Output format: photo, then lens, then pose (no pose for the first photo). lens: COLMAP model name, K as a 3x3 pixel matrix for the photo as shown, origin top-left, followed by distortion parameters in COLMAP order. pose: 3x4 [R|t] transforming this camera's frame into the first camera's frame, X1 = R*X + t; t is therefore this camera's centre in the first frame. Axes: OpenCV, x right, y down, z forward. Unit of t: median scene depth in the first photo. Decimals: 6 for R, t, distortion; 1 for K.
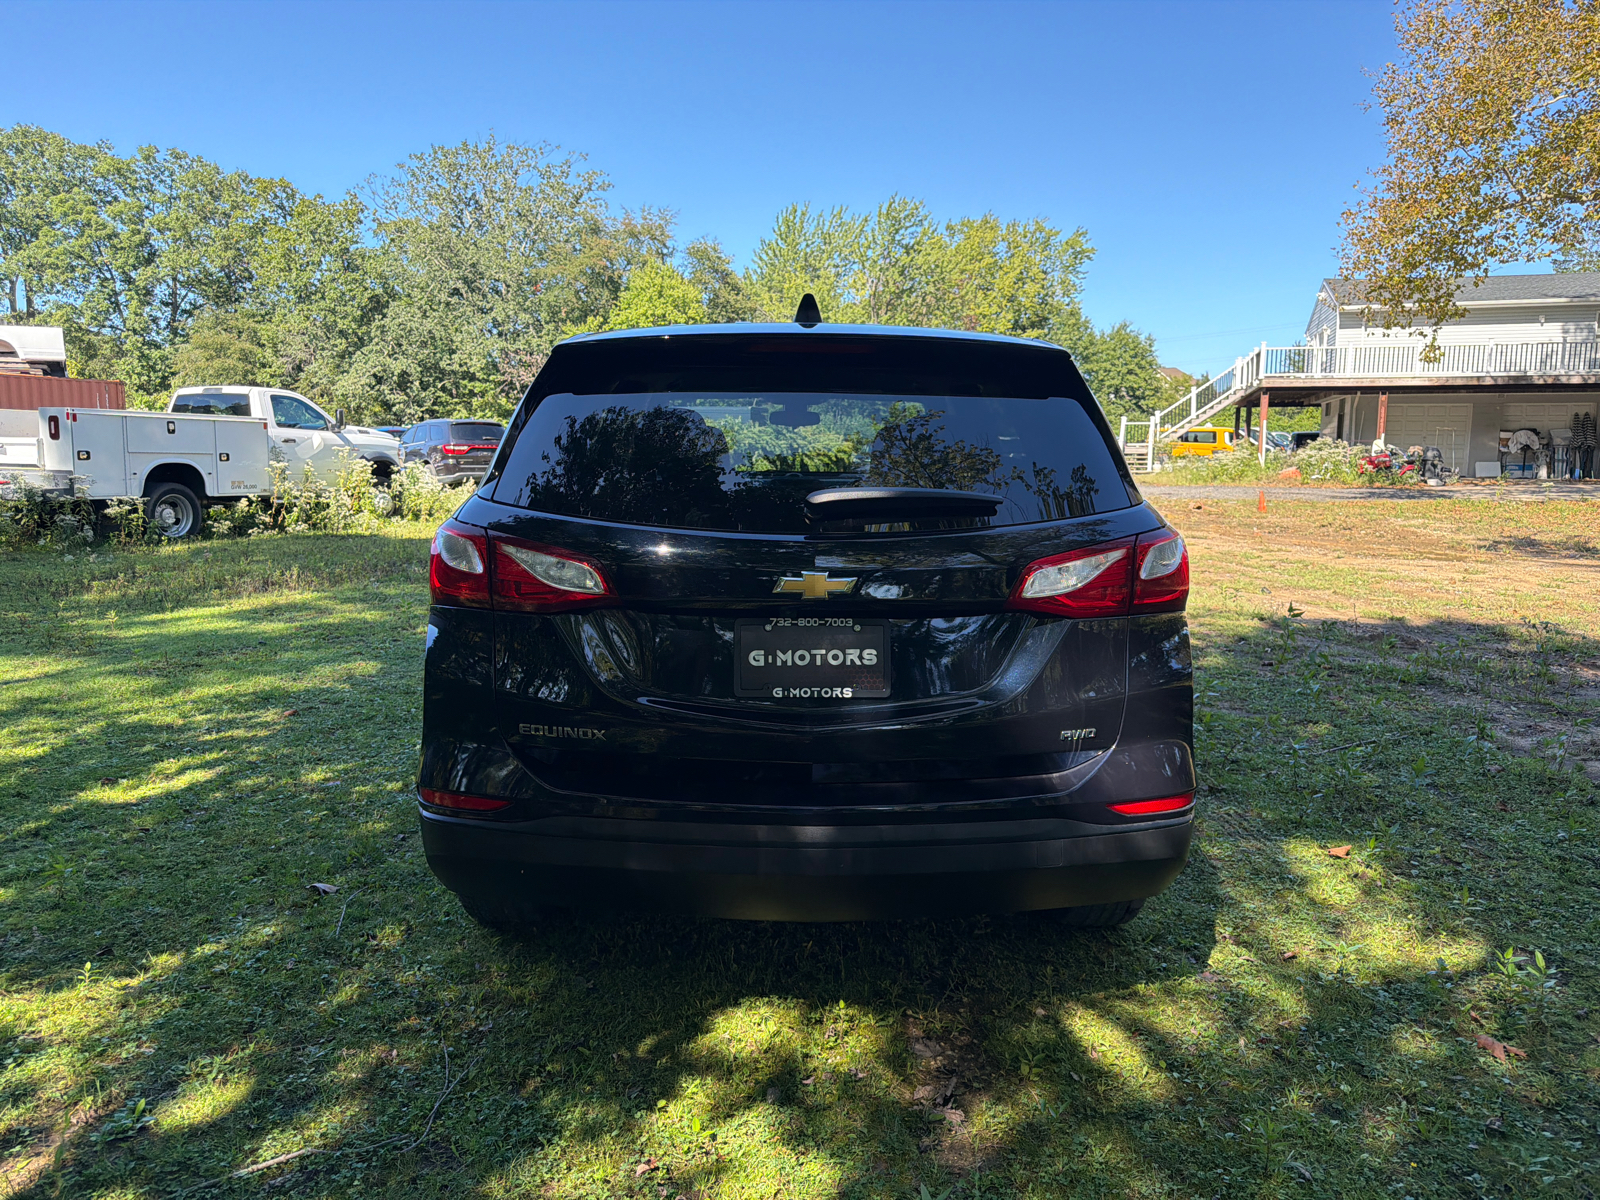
lens RADIAL K [[1658.1, 0, 777.4], [0, 1658.1, 605.6], [0, 0, 1]] dist [0.128335, -0.292377]
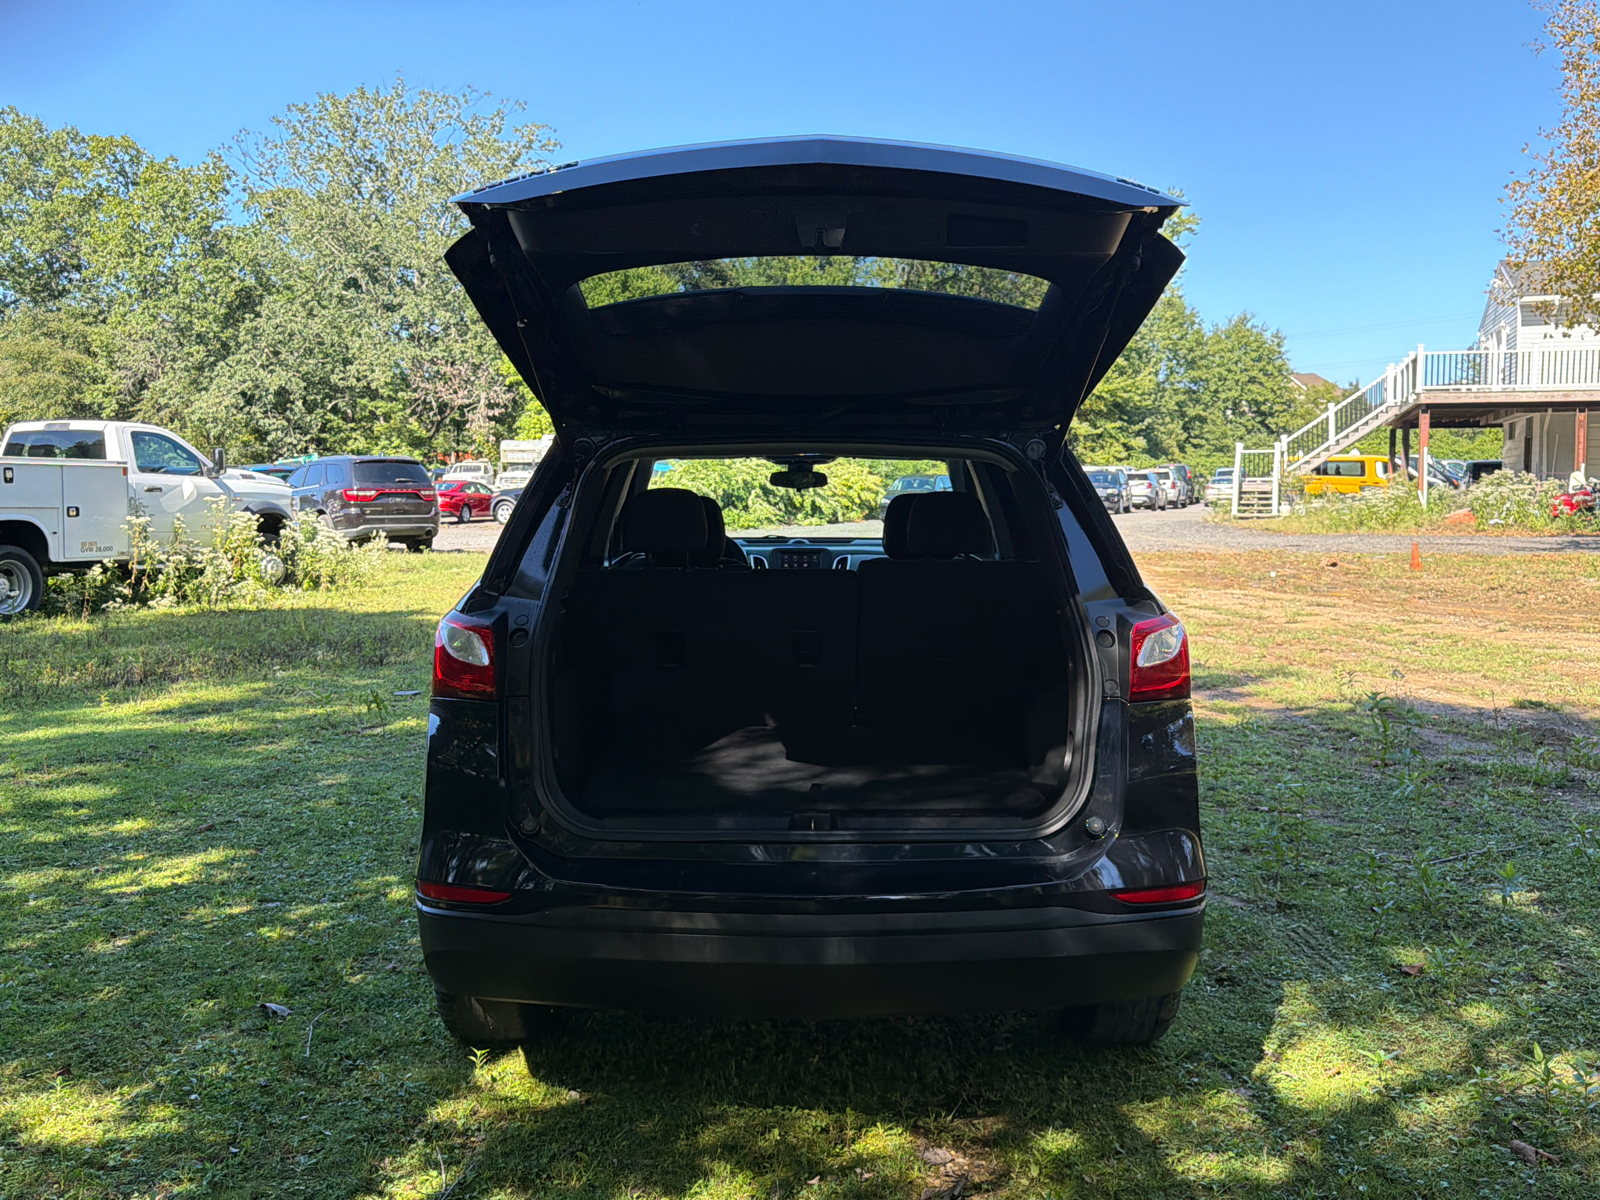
lens RADIAL K [[1658.1, 0, 777.4], [0, 1658.1, 605.6], [0, 0, 1]] dist [0.128335, -0.292377]
pose [[0.999978, -0.006671, -0.000102, -0.001763], [0.006655, 0.998499, -0.054369, -0.000031], [0.000465, 0.054367, 0.998521, 0.253436]]
